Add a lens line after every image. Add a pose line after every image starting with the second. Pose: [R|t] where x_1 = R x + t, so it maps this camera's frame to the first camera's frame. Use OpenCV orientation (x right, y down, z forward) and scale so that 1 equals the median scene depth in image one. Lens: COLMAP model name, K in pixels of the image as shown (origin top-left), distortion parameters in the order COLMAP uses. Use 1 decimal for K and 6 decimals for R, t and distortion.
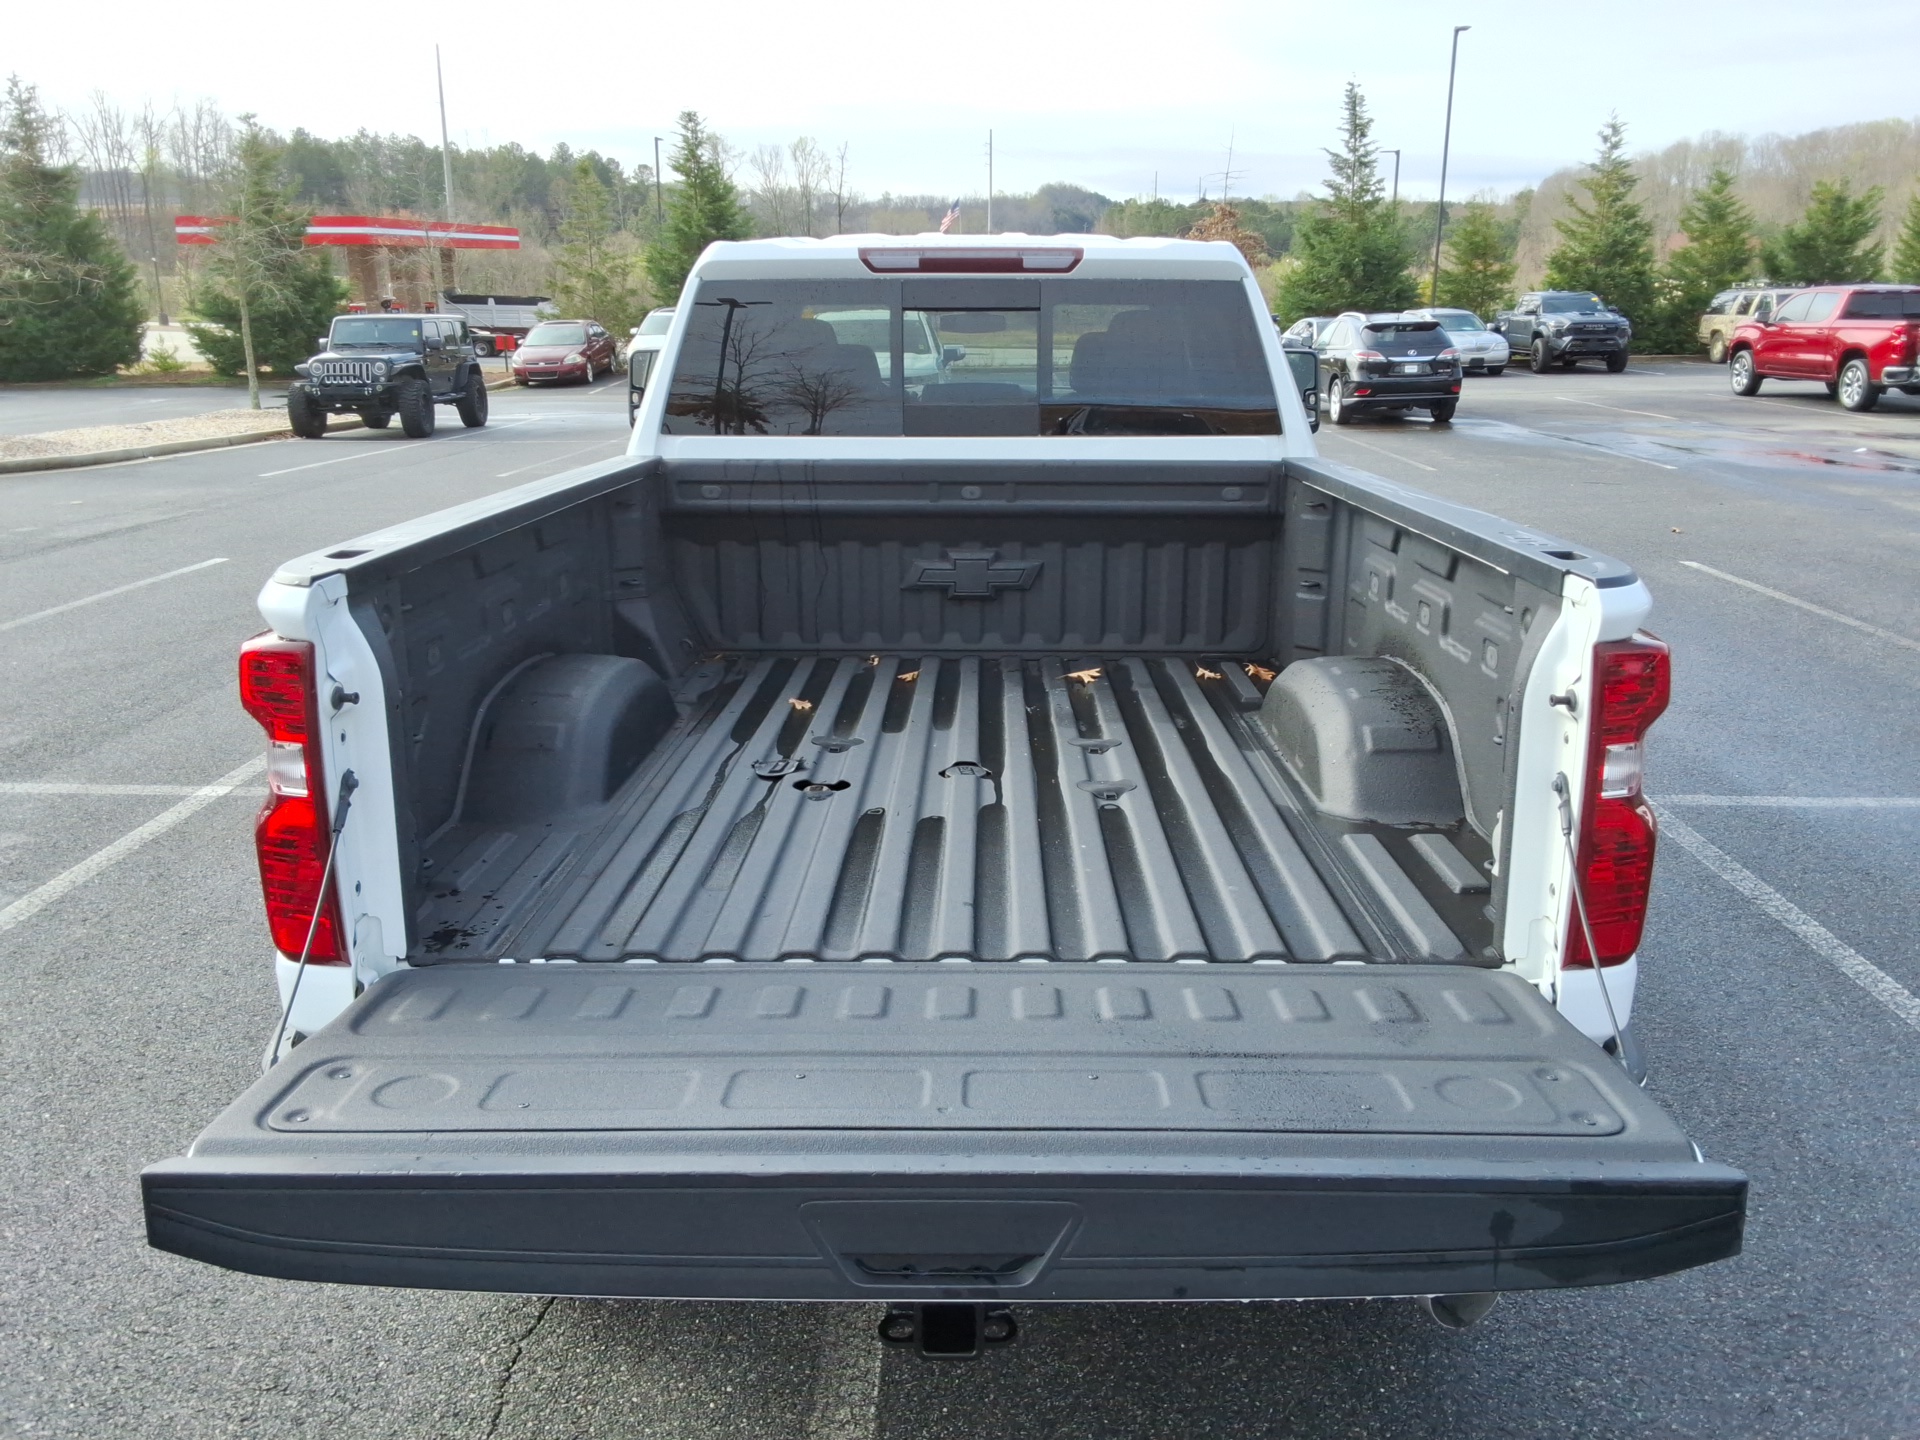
lens RADIAL K [[1540.2, 0, 980.3], [0, 1540.2, 705.9], [0, 0, 1]] dist [0.112883, -0.169153]
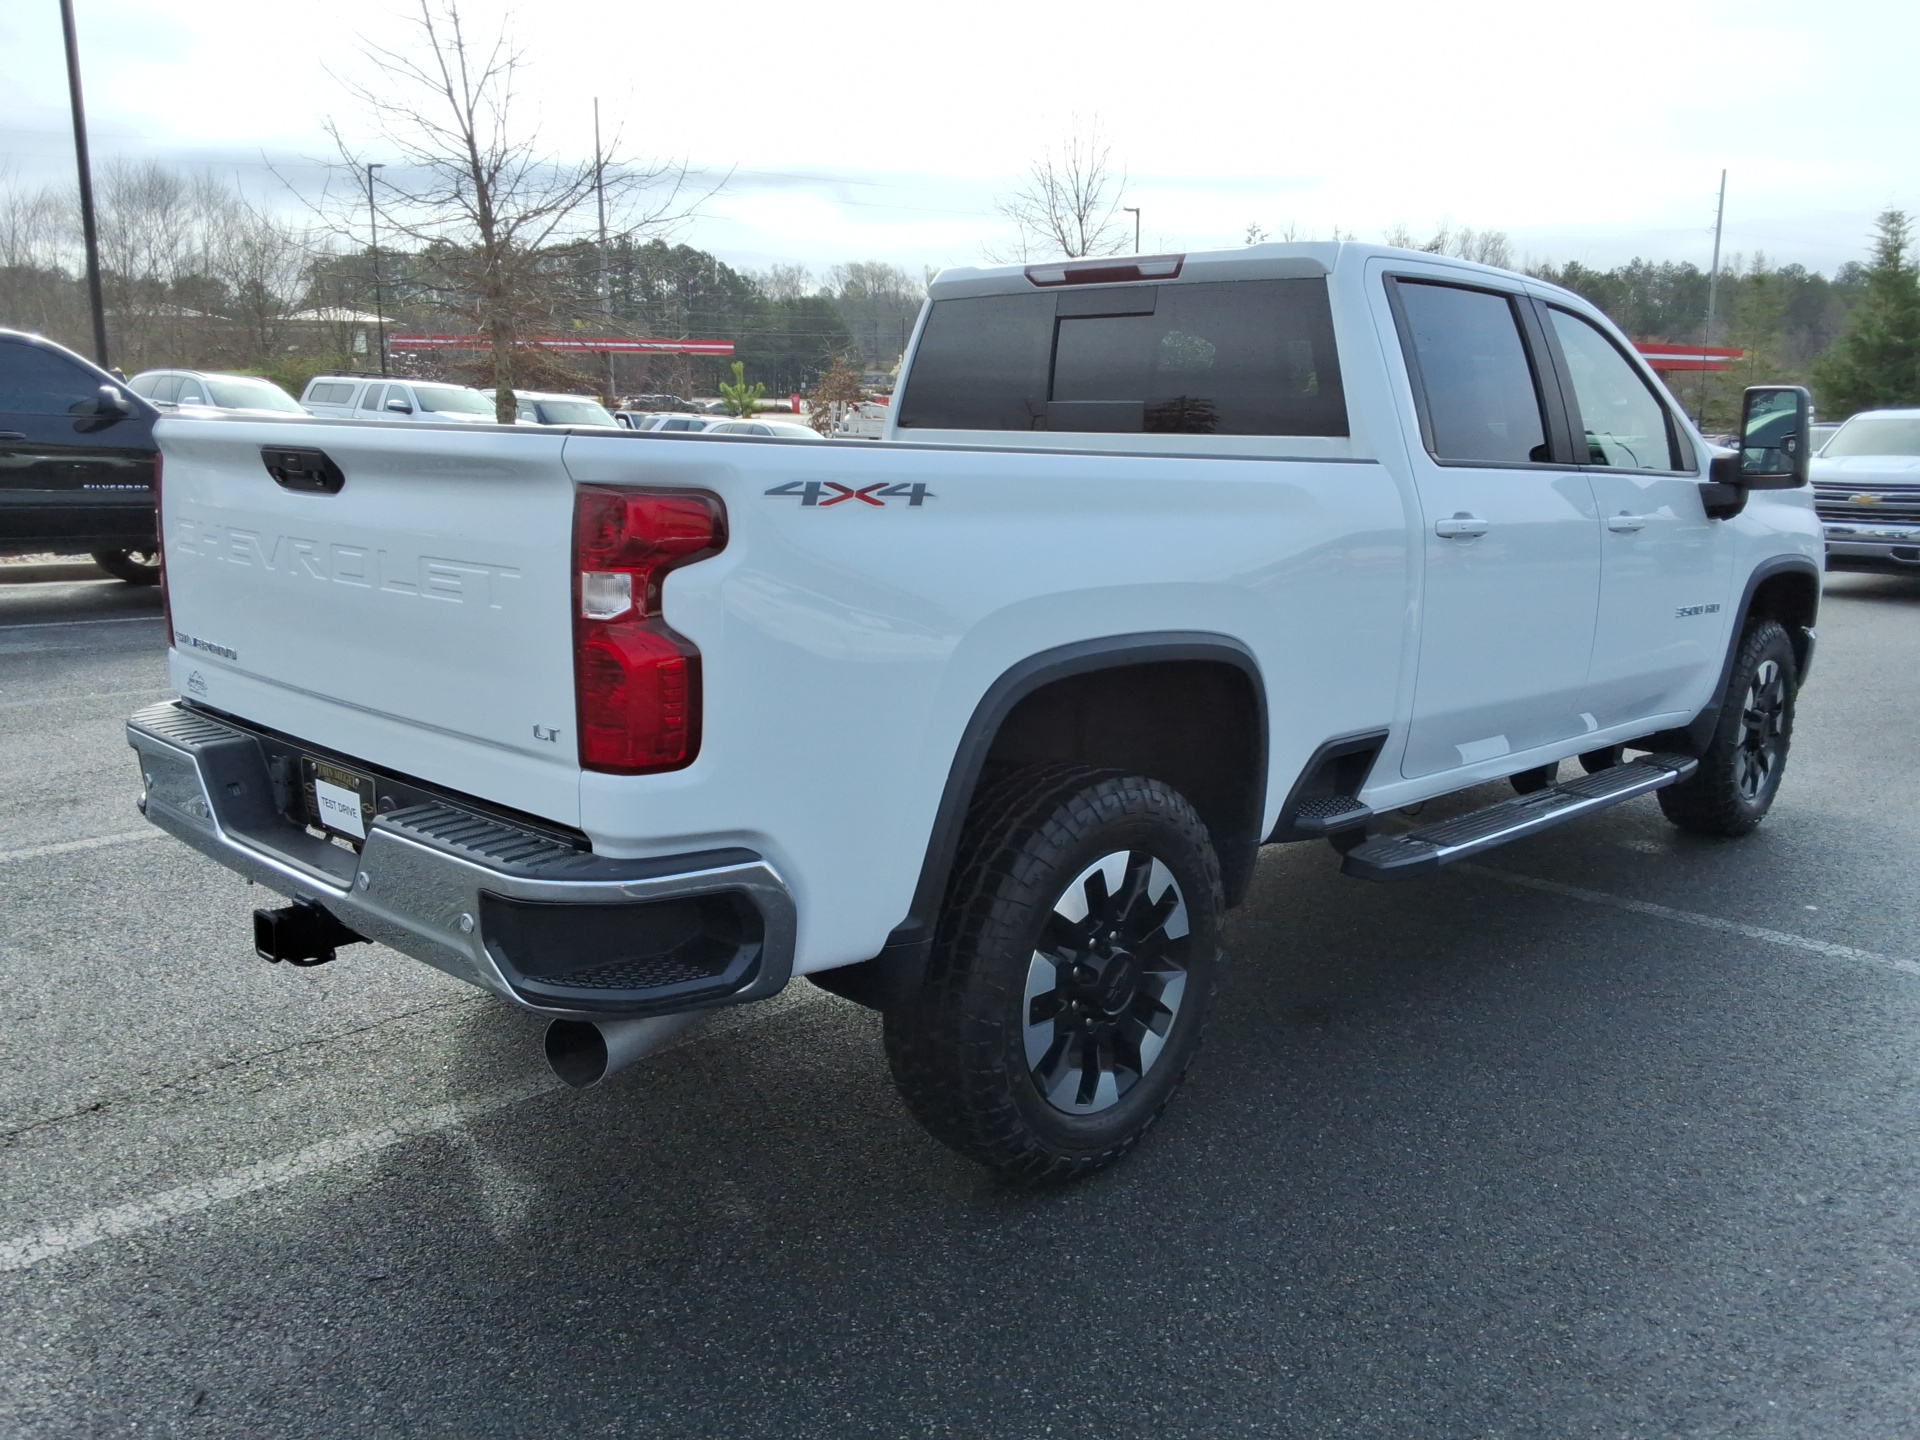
lens RADIAL K [[1538.1, 0, 979.6], [0, 1538.1, 709.8], [0, 0, 1]] dist [0.126182, -0.194782]
pose [[0.732931, 0.138840, -0.665985, 0.114790], [-0.188231, 0.982122, -0.002406, 0.005928], [0.653744, 0.127122, 0.745961, 0.026826]]
